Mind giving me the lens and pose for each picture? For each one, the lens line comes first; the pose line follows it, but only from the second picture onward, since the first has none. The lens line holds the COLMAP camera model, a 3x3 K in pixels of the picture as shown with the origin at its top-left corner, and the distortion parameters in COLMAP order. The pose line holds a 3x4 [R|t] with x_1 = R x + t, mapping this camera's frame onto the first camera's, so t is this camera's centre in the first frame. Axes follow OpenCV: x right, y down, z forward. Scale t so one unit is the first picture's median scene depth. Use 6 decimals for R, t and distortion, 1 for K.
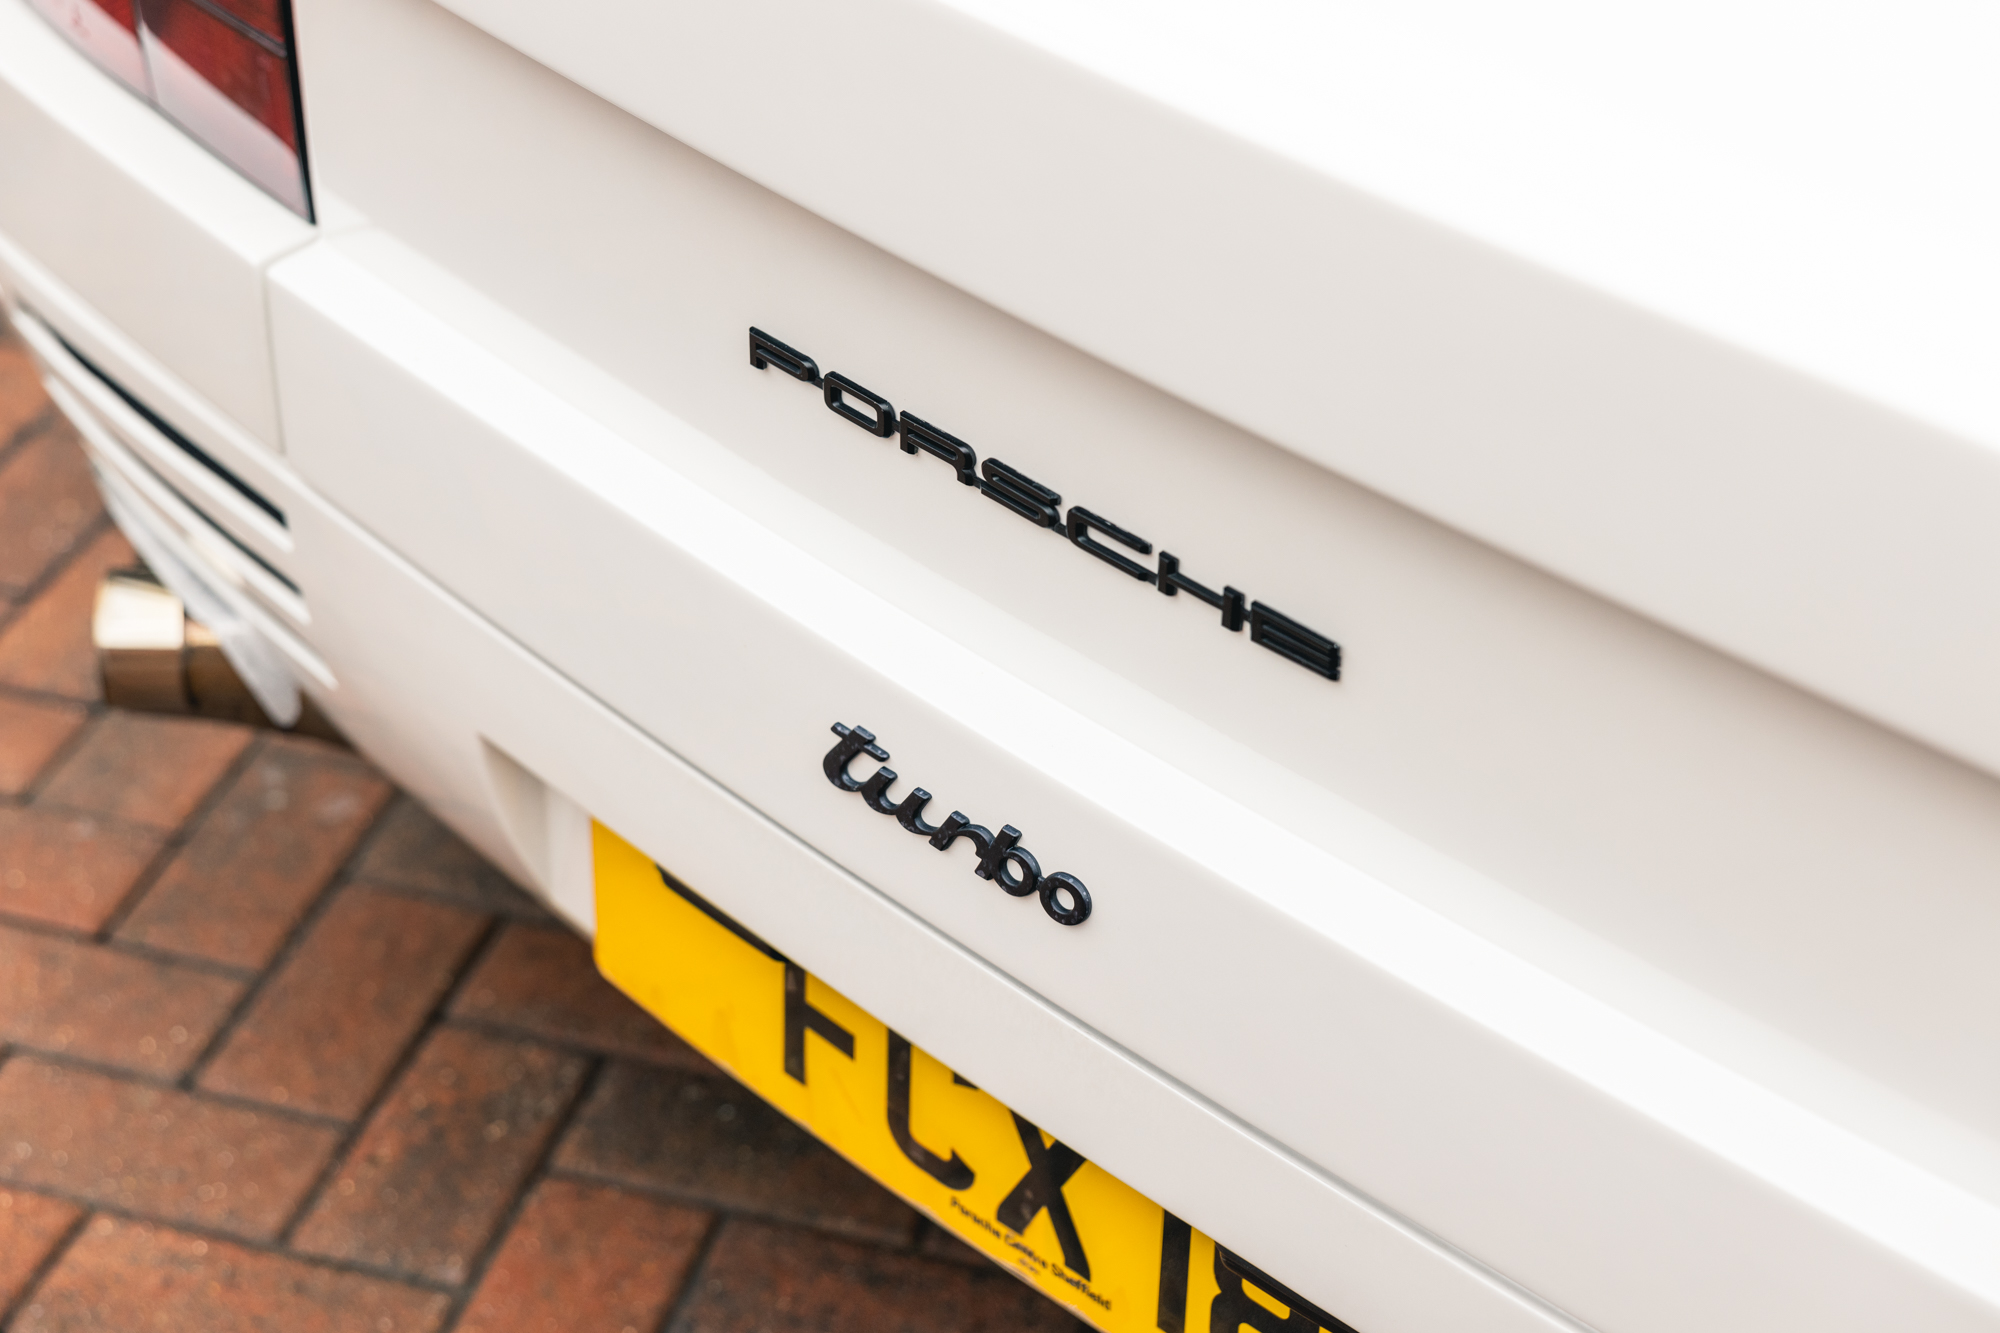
lens RADIAL K [[3917.0, 0, 1000.0], [0, 3917.0, 666.5], [0, 0, 1]] dist [0.256190, -0.090587]
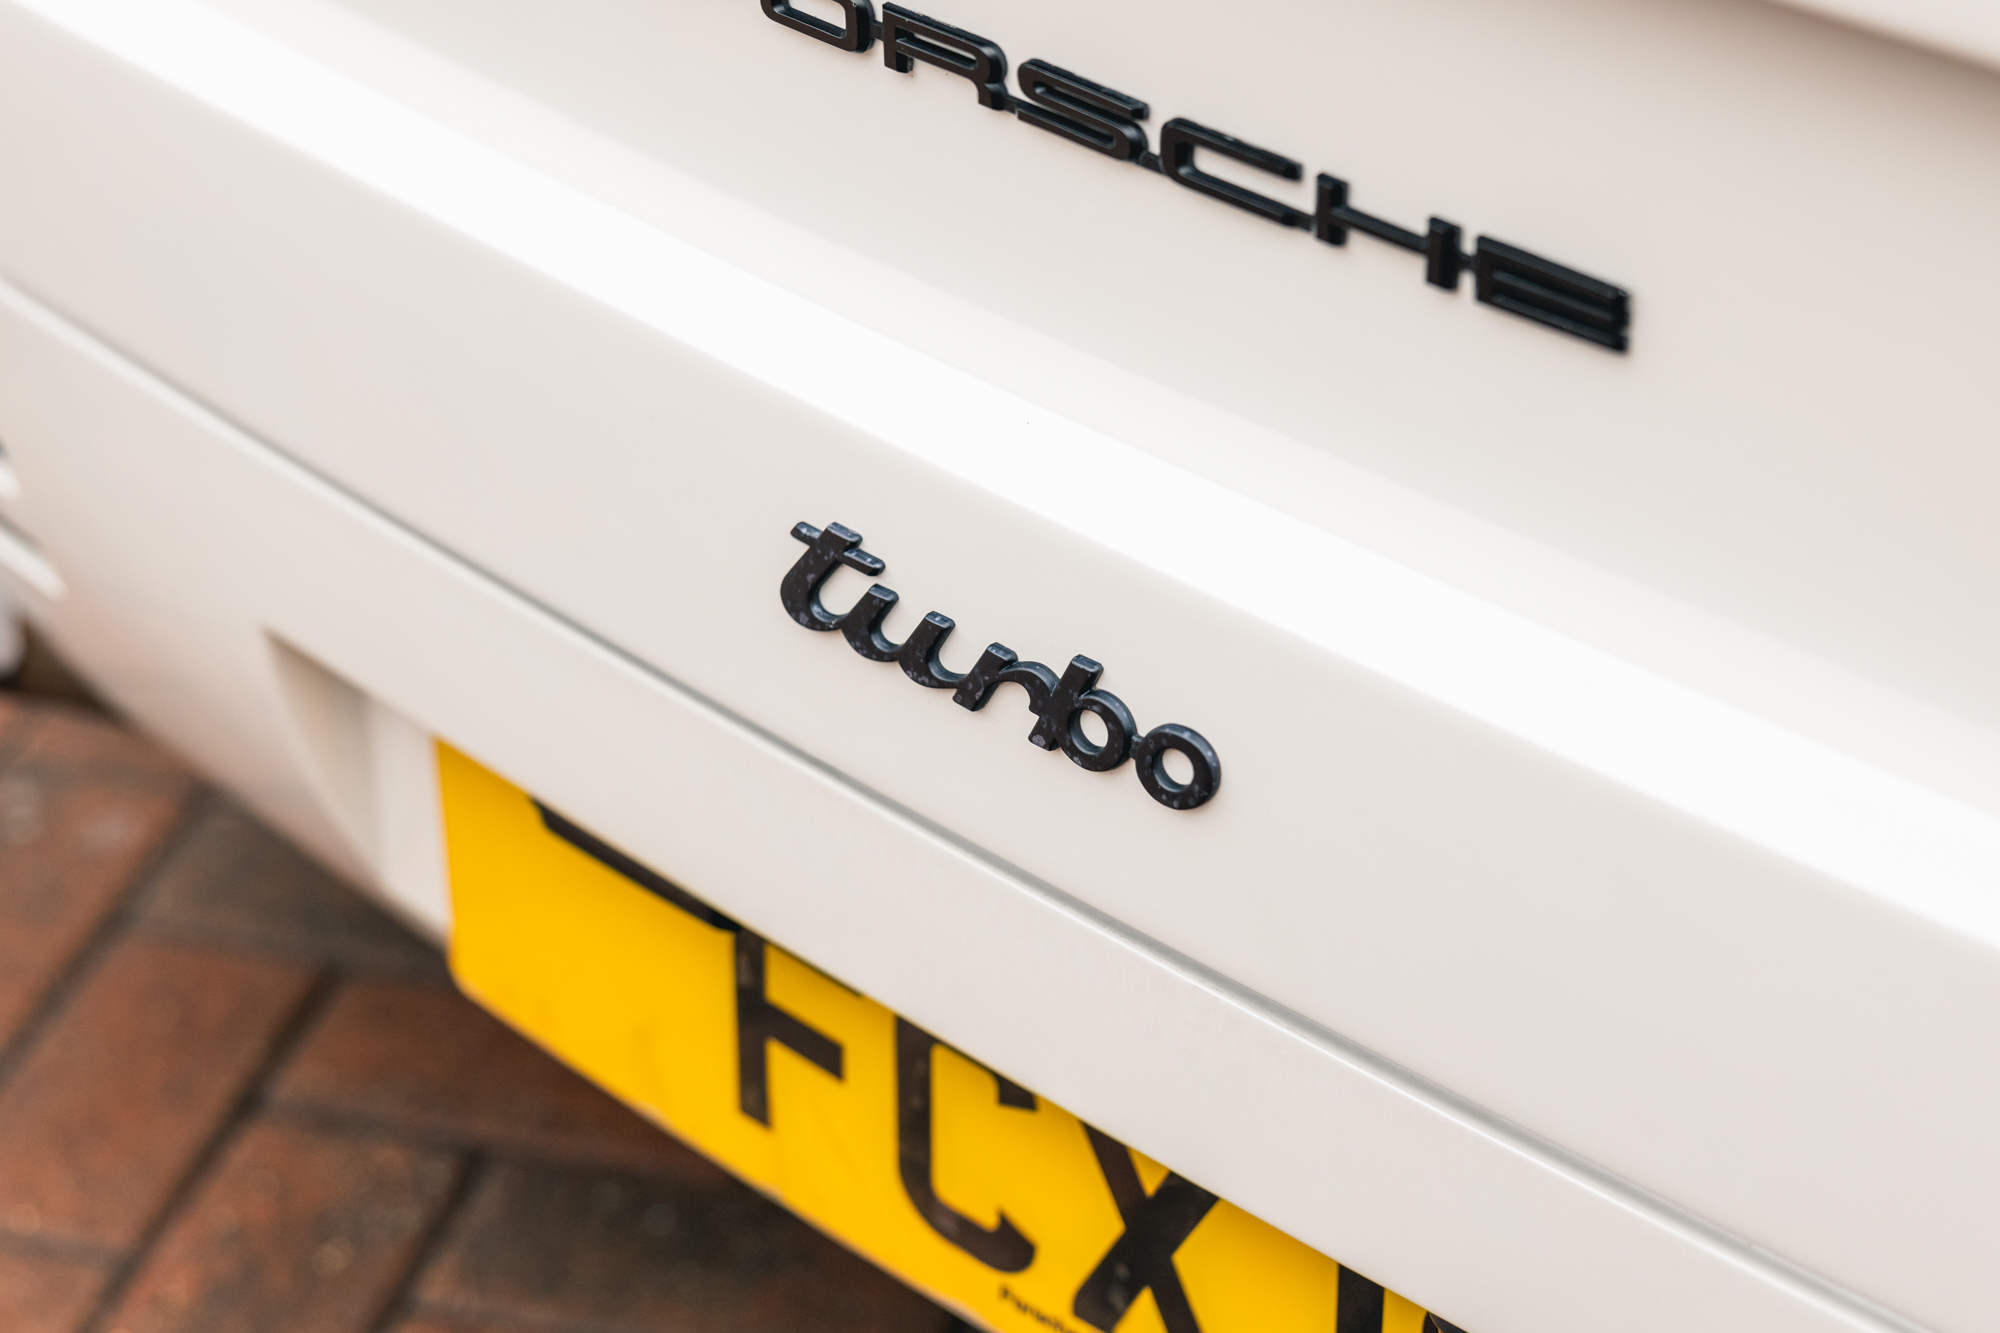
lens RADIAL K [[4196.1, 0, 1000.0], [0, 4196.1, 666.5], [0, 0, 1]] dist [0.049457, 0.765135]
pose [[0.999165, -0.039018, 0.012136, -0.017439], [0.039587, 0.997919, -0.050899, 0.069725], [-0.010125, 0.051337, 0.998630, 0.305323]]
